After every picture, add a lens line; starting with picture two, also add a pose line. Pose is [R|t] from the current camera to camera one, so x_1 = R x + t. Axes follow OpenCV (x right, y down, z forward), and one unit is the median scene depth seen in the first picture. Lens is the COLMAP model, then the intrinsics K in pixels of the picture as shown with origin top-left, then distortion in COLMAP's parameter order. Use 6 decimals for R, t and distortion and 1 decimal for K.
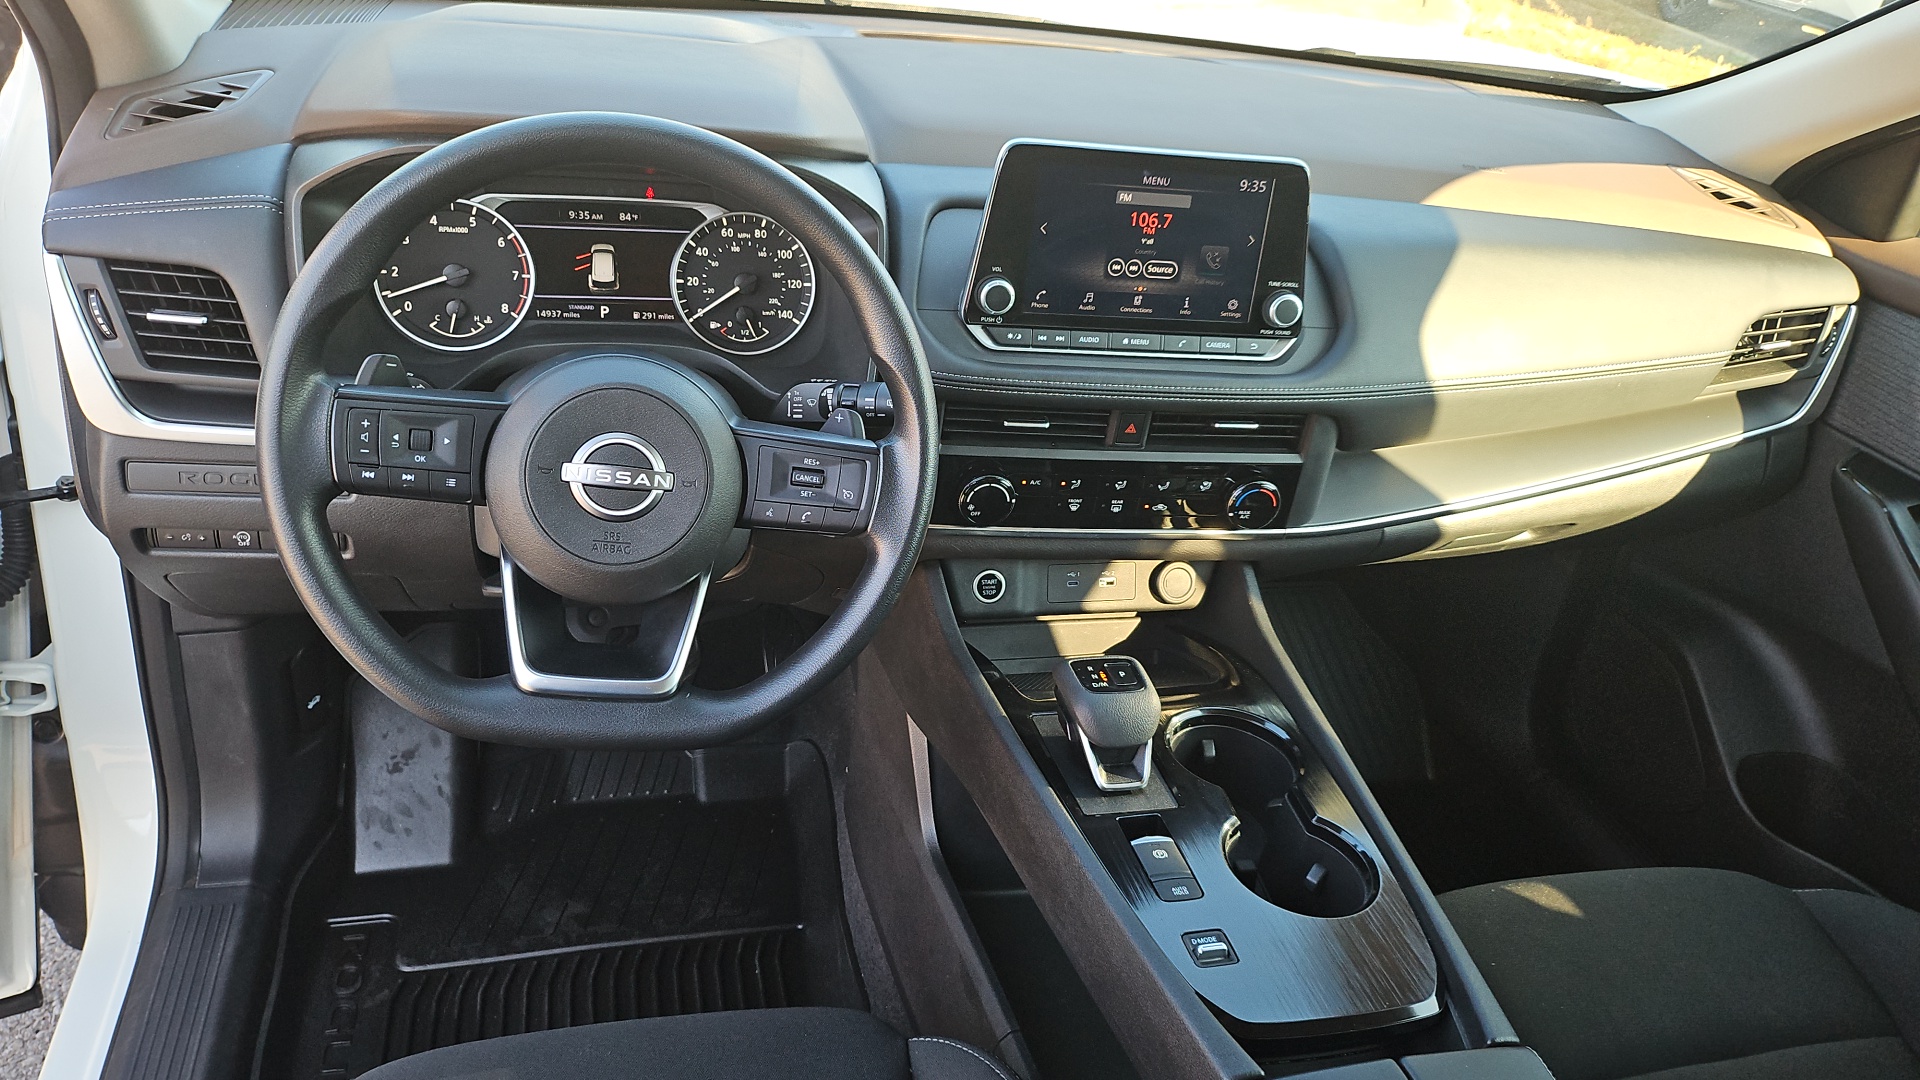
lens RADIAL K [[1355.2, 0, 960.0], [0, 1355.2, 540.0], [0, 0, 1]] dist [0.058722, -0.073393]
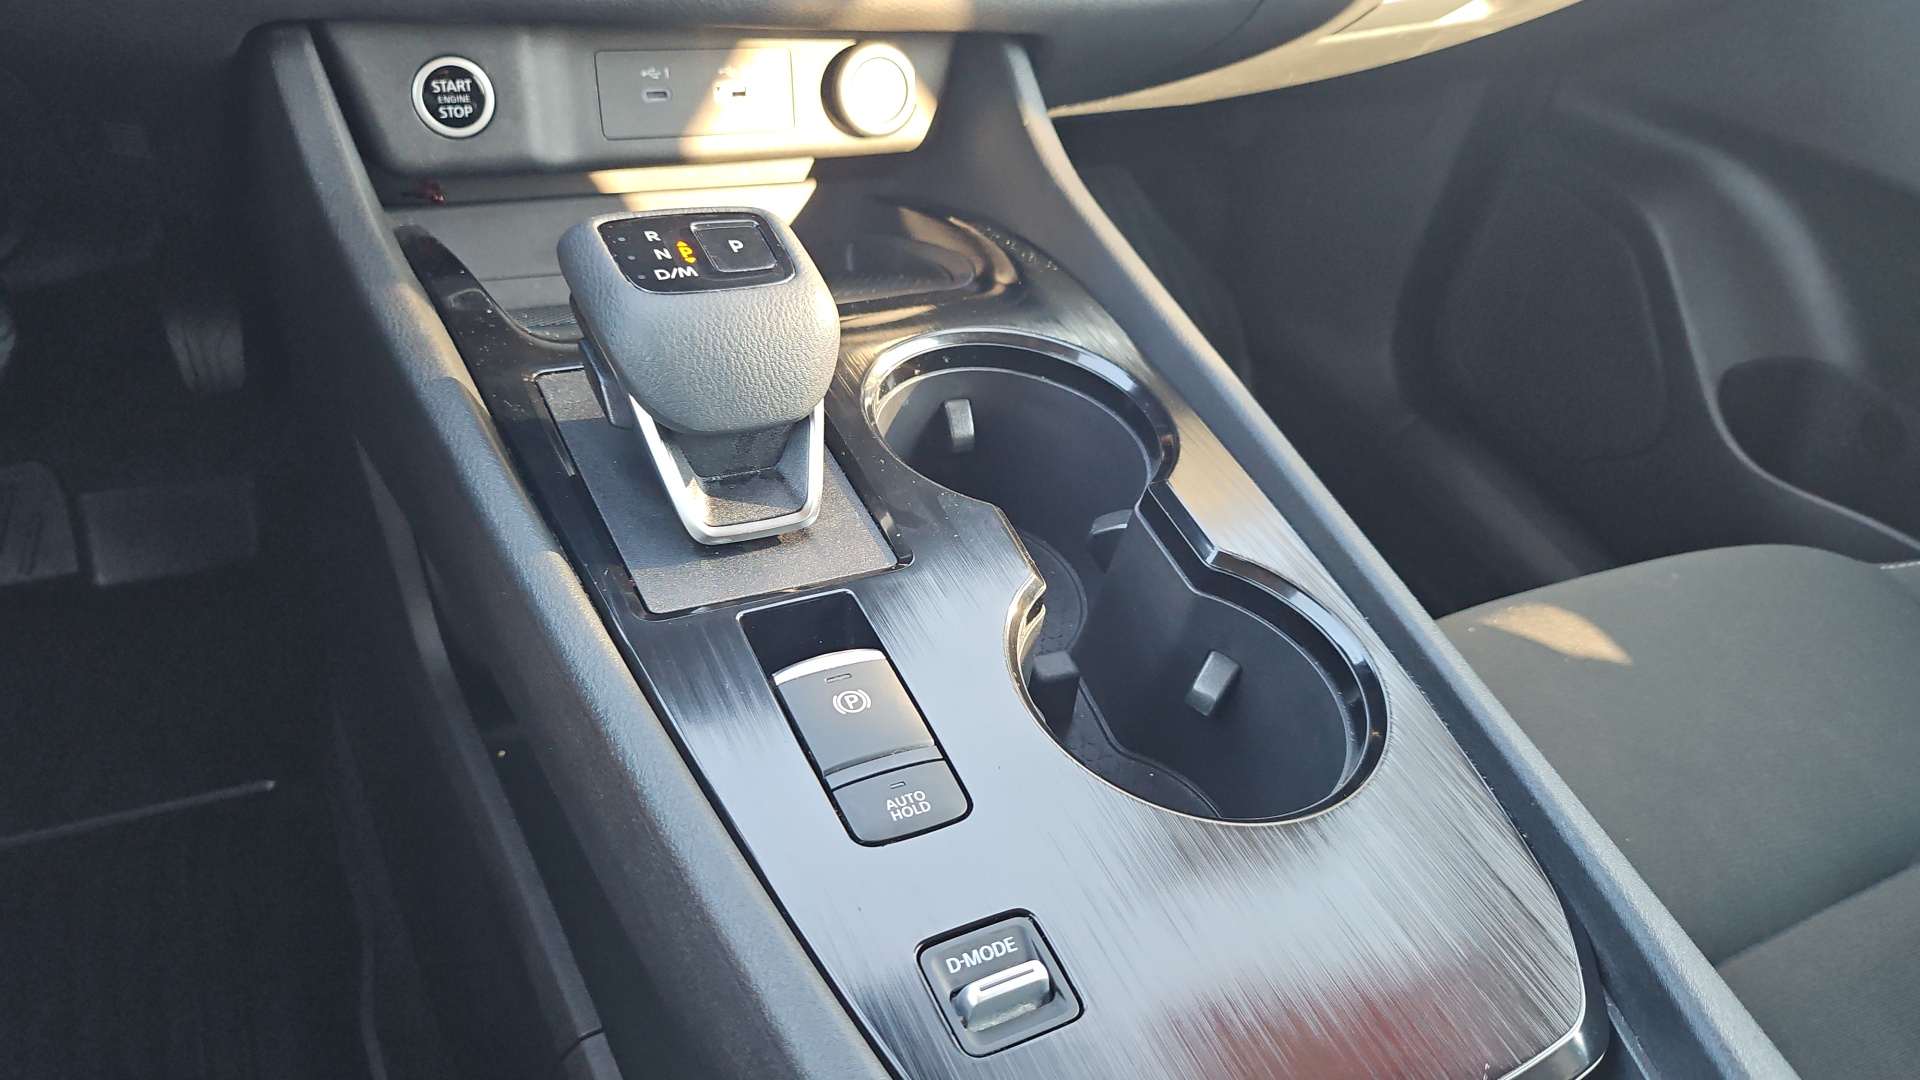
lens RADIAL K [[1355.2, 0, 960.0], [0, 1355.2, 540.0], [0, 0, 1]] dist [0.058722, -0.073393]
pose [[0.979478, -0.098163, 0.176029, 0.099199], [0.056445, 0.972029, 0.227977, 0.090066], [-0.193484, -0.213362, 0.957622, 0.558420]]
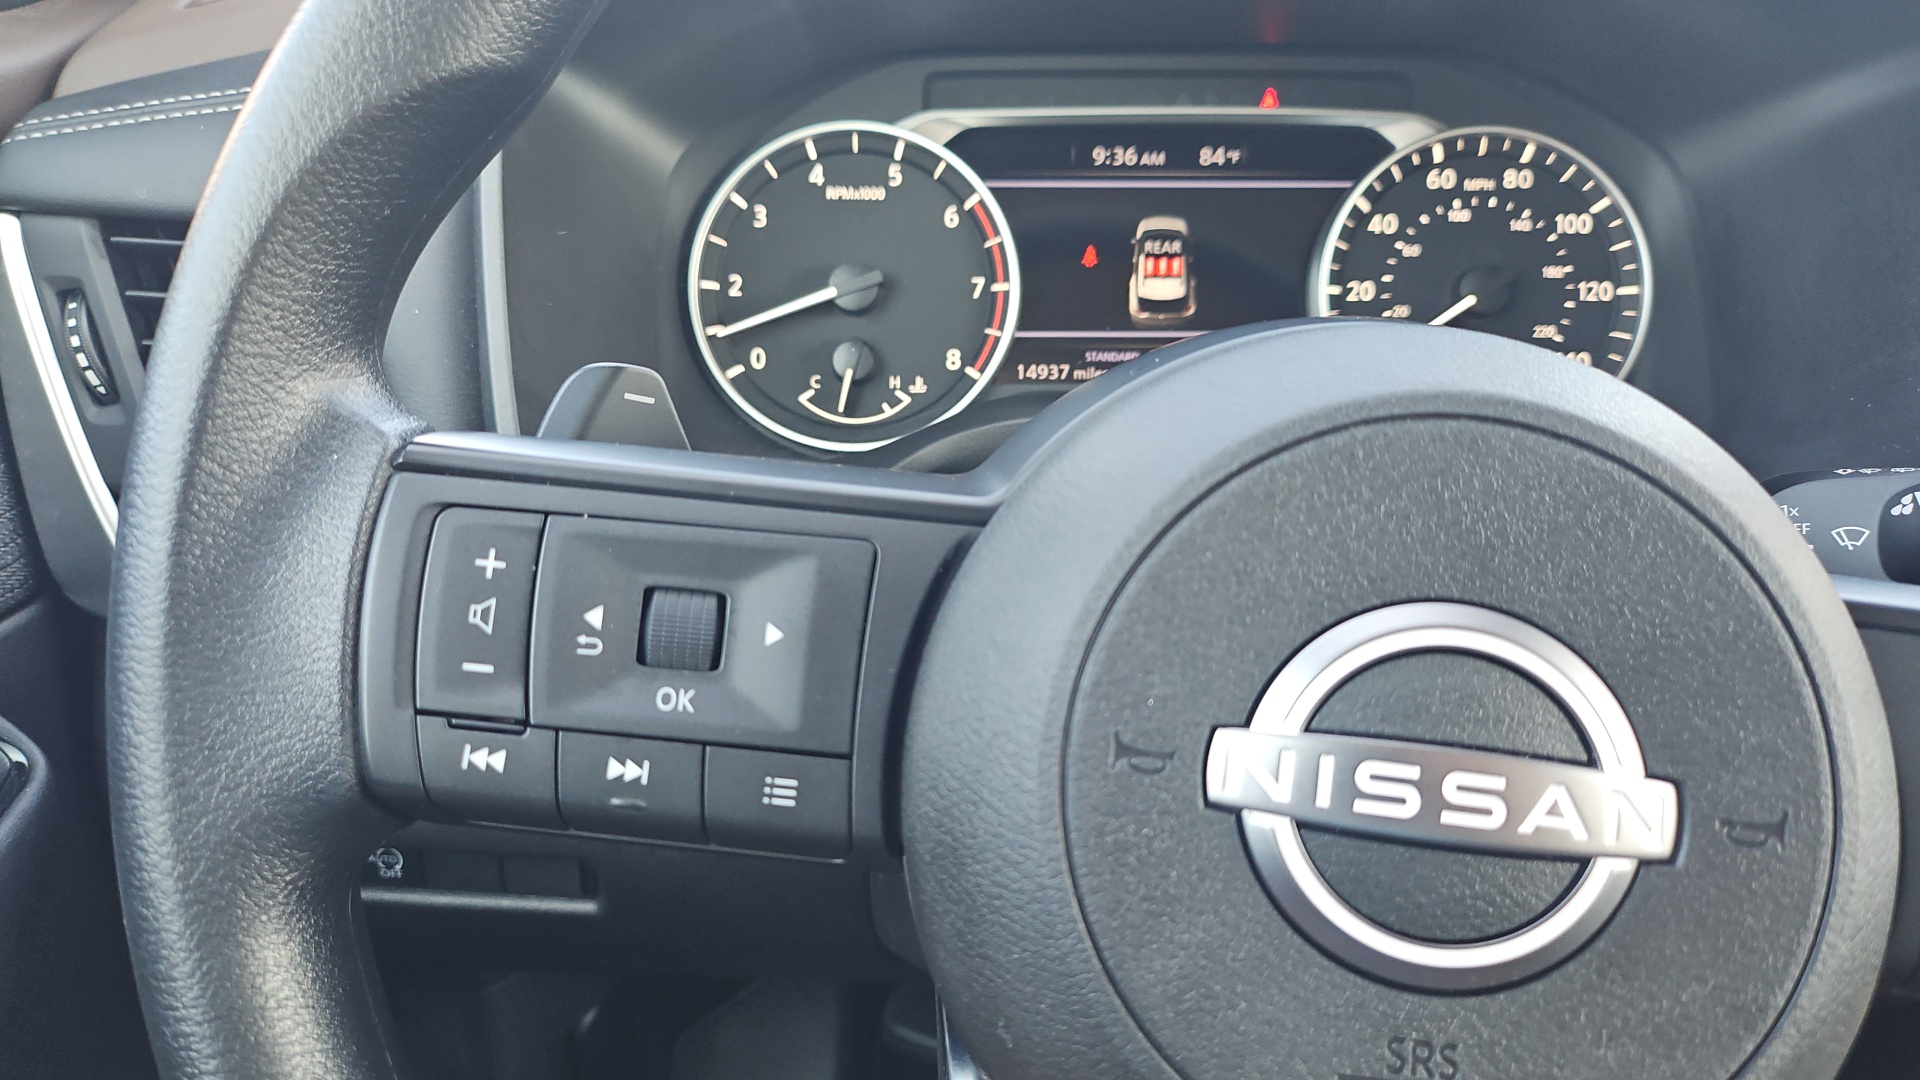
lens RADIAL K [[1355.2, 0, 960.0], [0, 1355.2, 540.0], [0, 0, 1]] dist [0.058722, -0.073393]
pose [[0.959437, -0.013491, -0.281601, -0.204449], [-0.032913, 0.986664, -0.159405, -0.038066], [0.279996, 0.162208, 0.946198, 0.580982]]
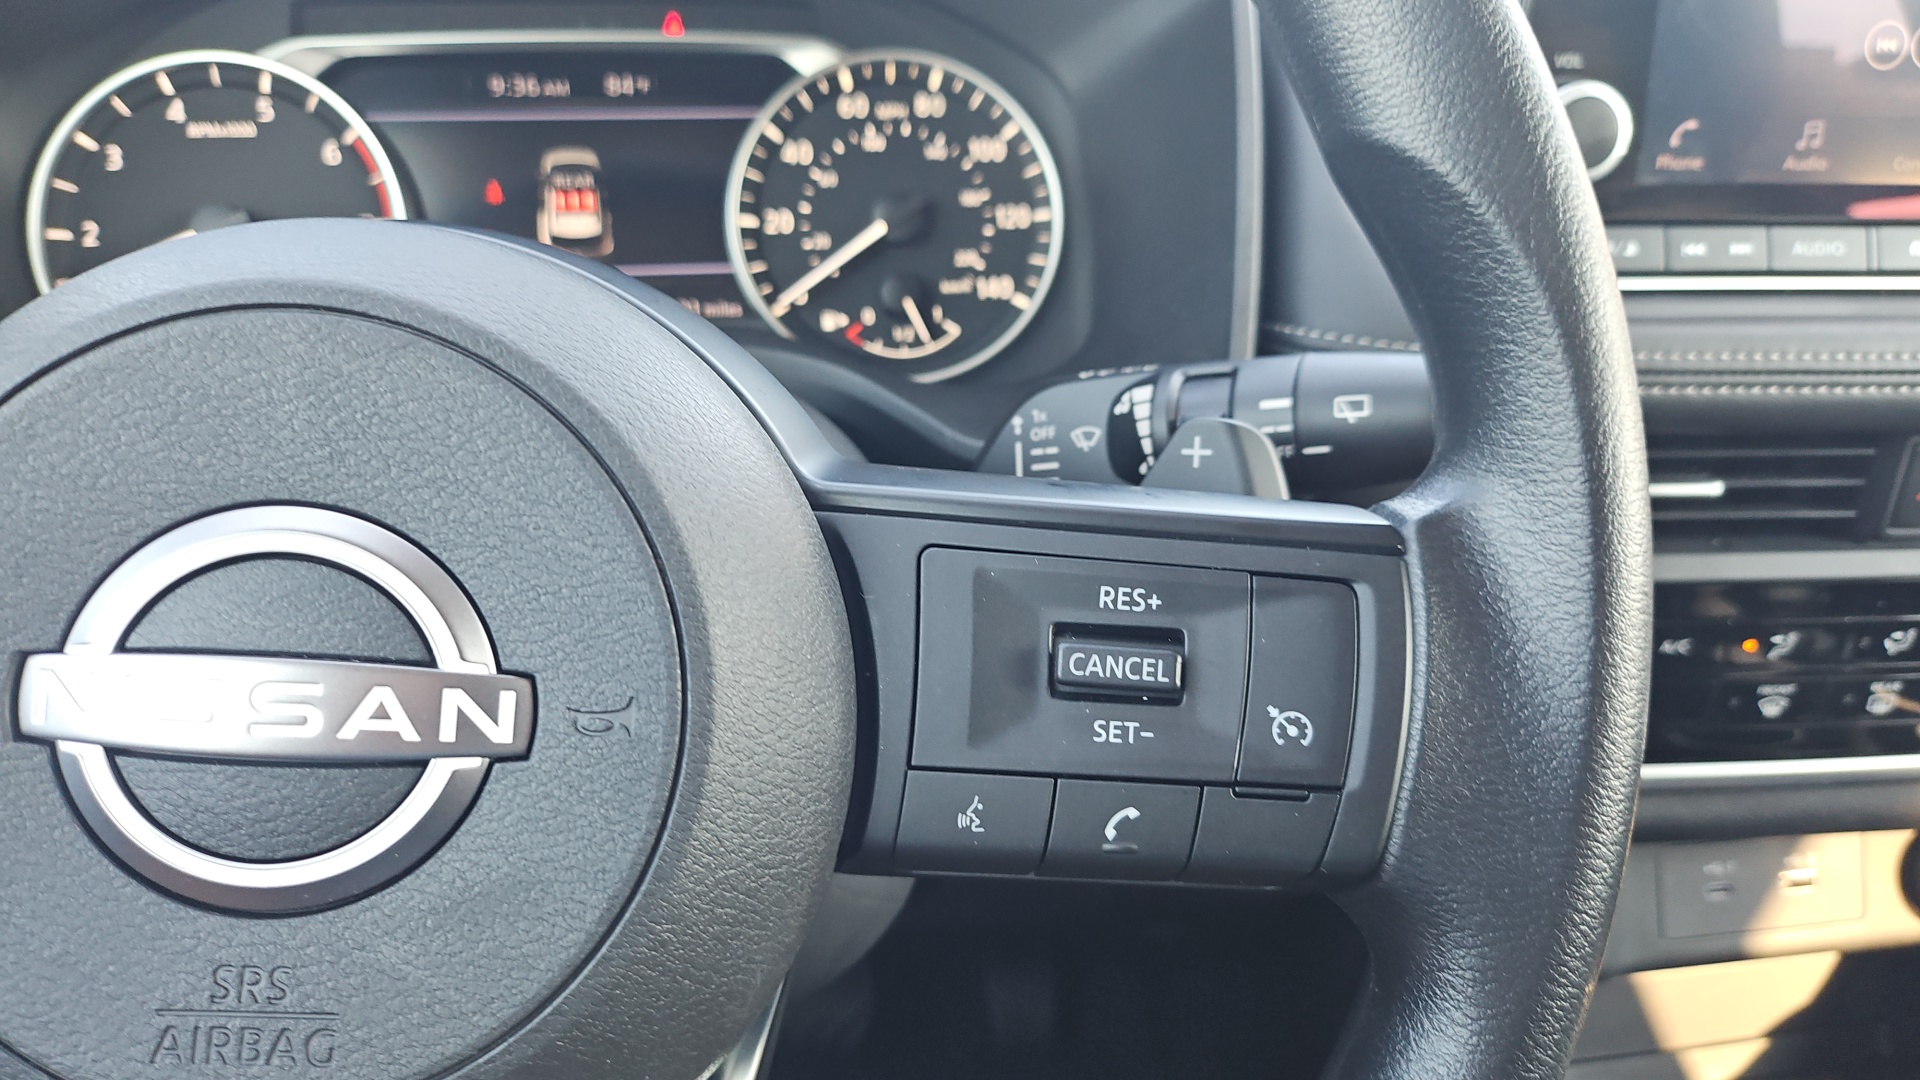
lens RADIAL K [[1368.1, 0, 968.6], [0, 1368.1, 565.9], [0, 0, 1]] dist [-0.006096, -0.007696]
pose [[0.987198, -0.062625, -0.146689, -0.083528], [0.044994, 0.991685, -0.120568, -0.028800], [0.153020, 0.112424, 0.981807, 0.618609]]
